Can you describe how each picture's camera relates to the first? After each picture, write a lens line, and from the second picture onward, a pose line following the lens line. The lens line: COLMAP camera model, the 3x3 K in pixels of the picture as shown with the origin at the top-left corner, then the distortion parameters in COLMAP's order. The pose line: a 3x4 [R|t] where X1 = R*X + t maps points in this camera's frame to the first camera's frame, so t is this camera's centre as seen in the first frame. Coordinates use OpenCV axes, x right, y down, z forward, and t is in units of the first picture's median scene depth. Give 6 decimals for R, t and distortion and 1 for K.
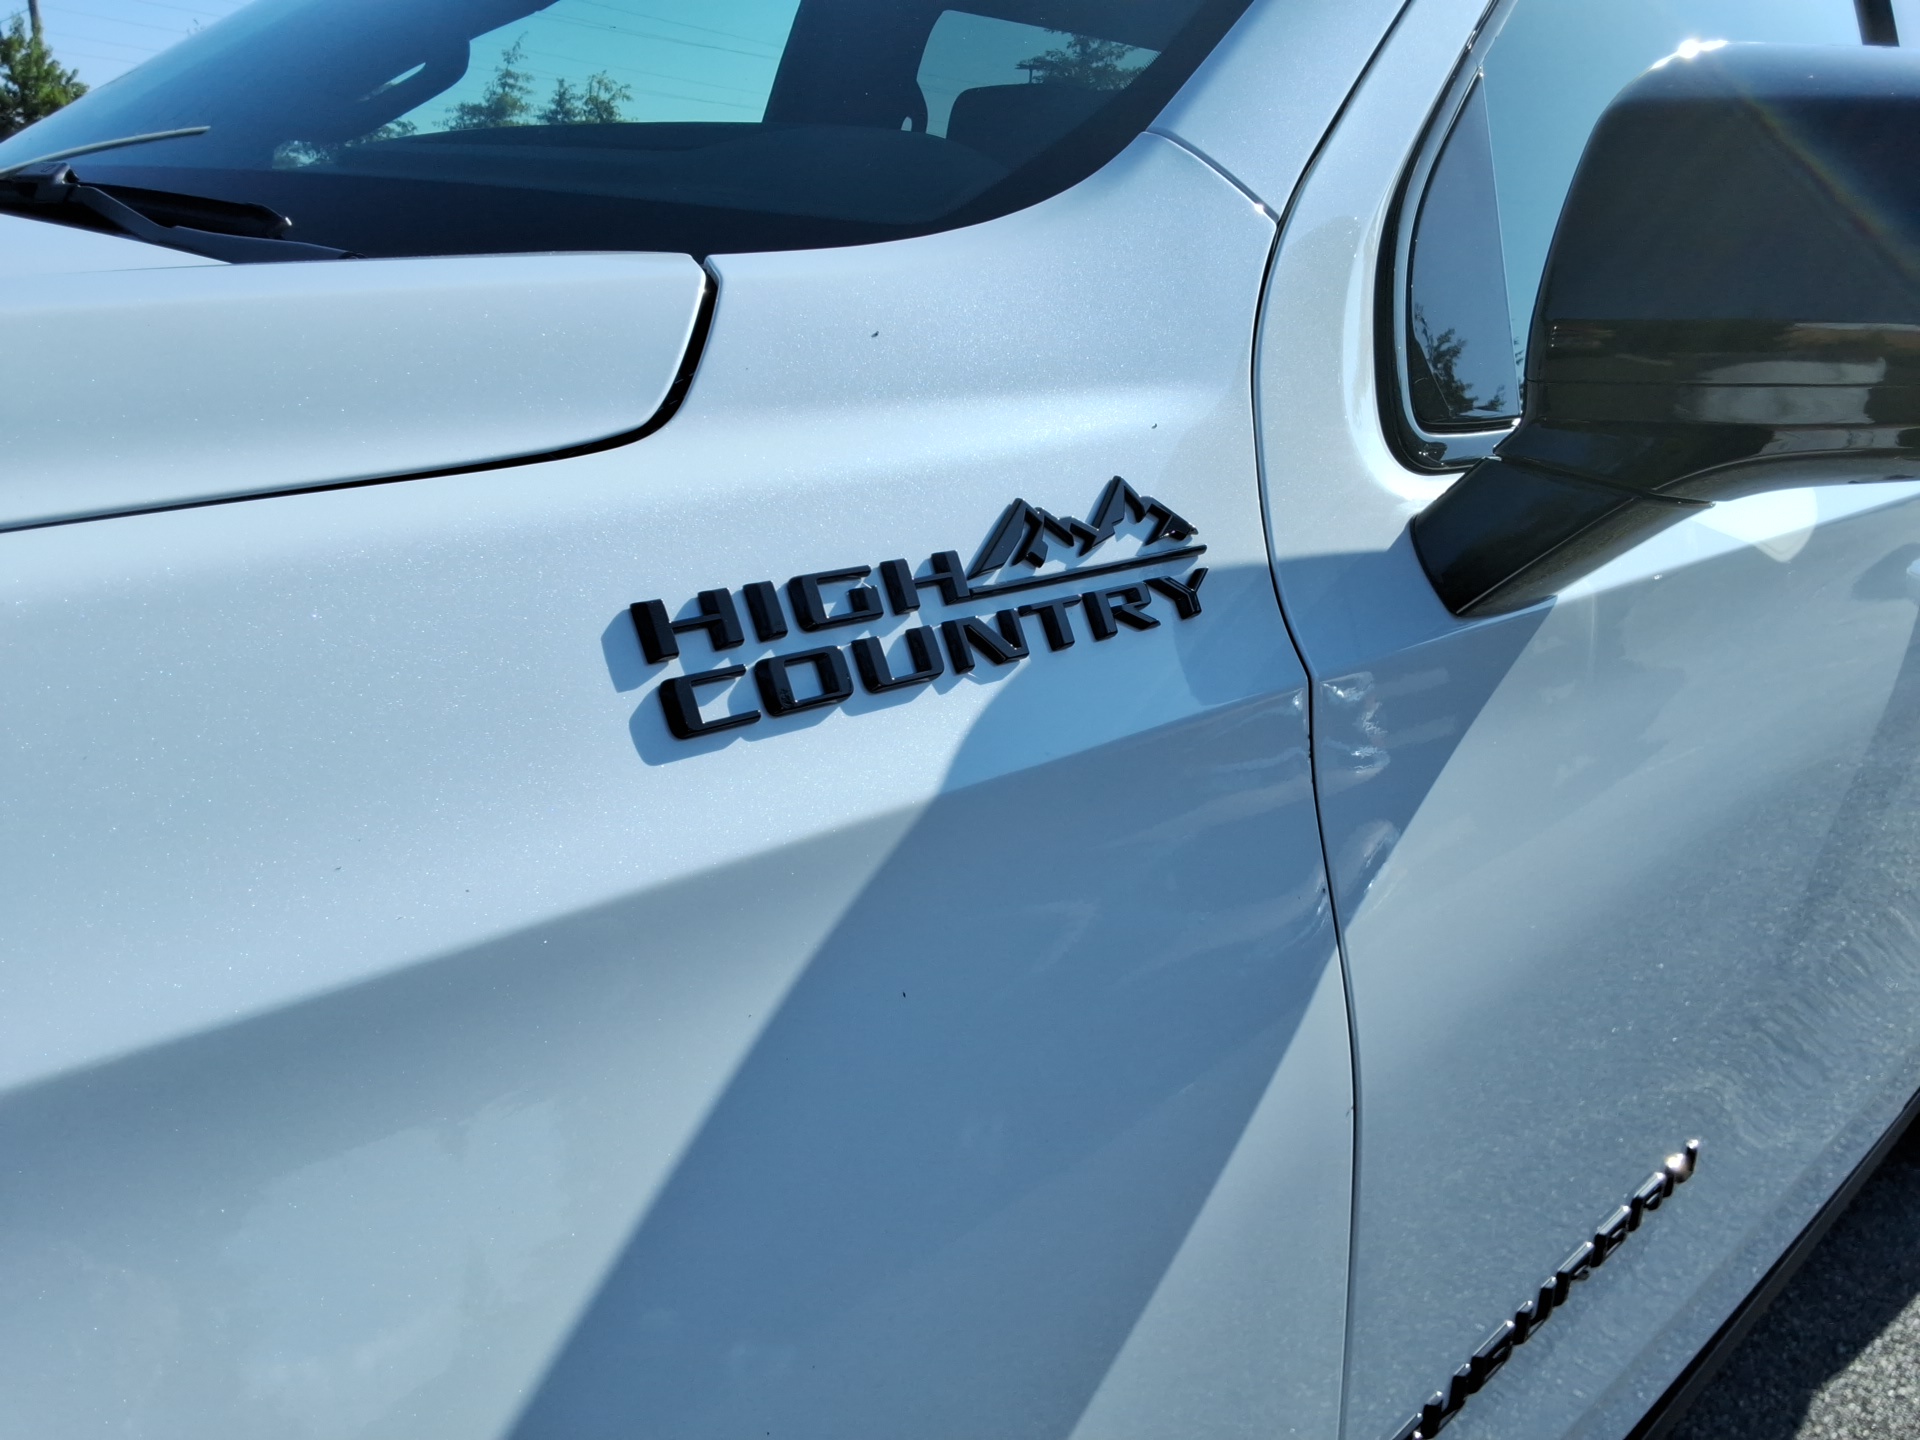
lens RADIAL K [[1545.6, 0, 964.2], [0, 1545.6, 710.1], [0, 0, 1]] dist [0.095711, -0.138286]
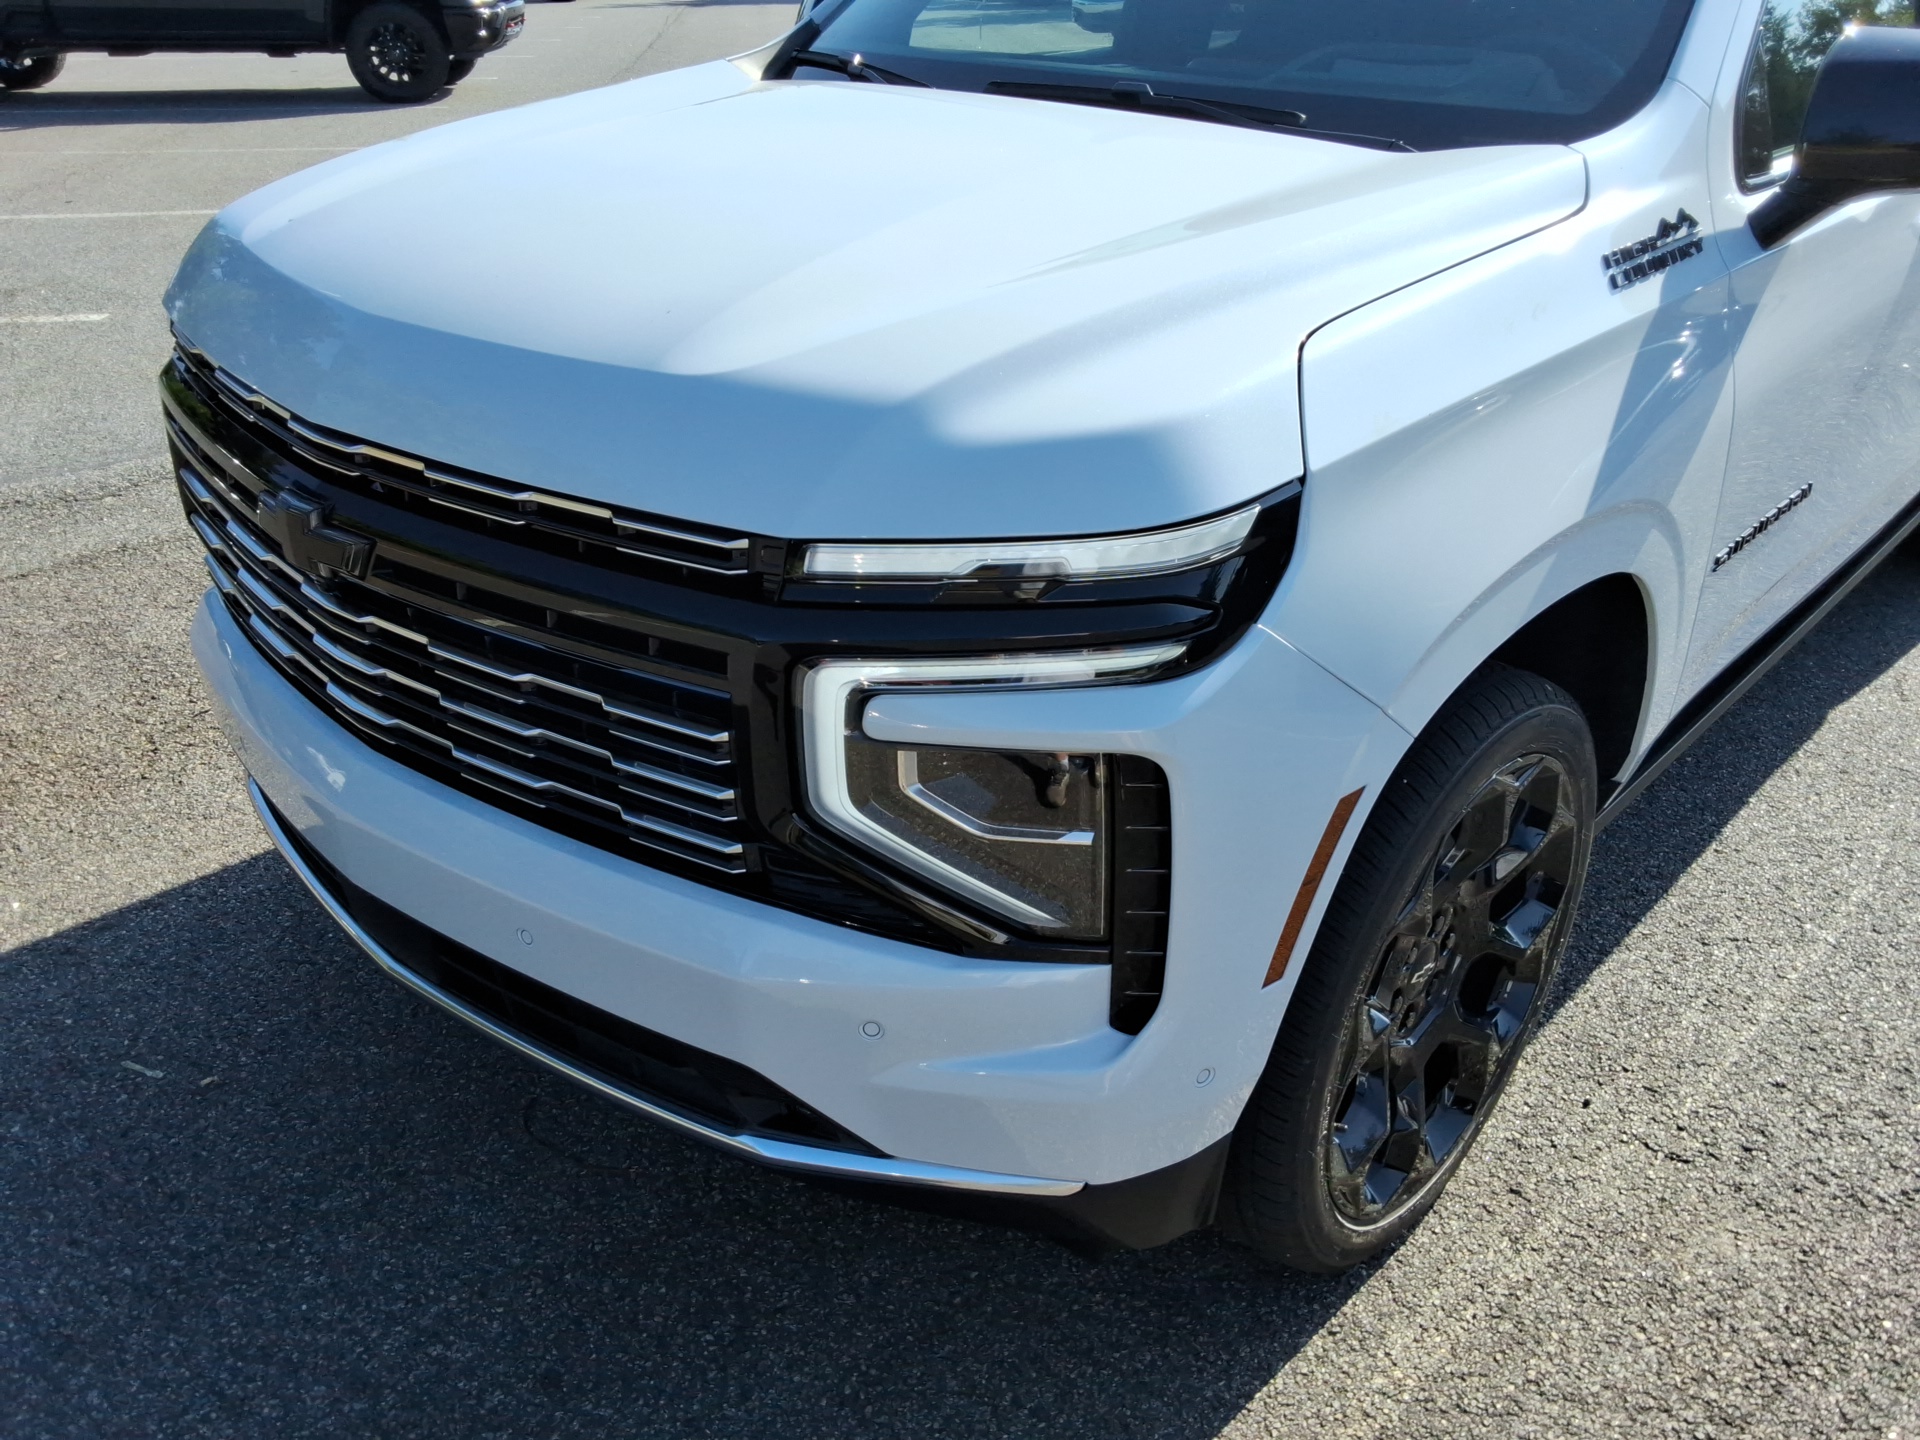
lens RADIAL K [[1545.6, 0, 967.2], [0, 1545.6, 713.3], [0, 0, 1]] dist [0.095711, -0.138286]
pose [[0.998438, -0.054751, 0.011109, -1.367493], [0.051548, 0.979520, 0.194635, 0.151042], [-0.021538, -0.193758, 0.980813, -2.182884]]
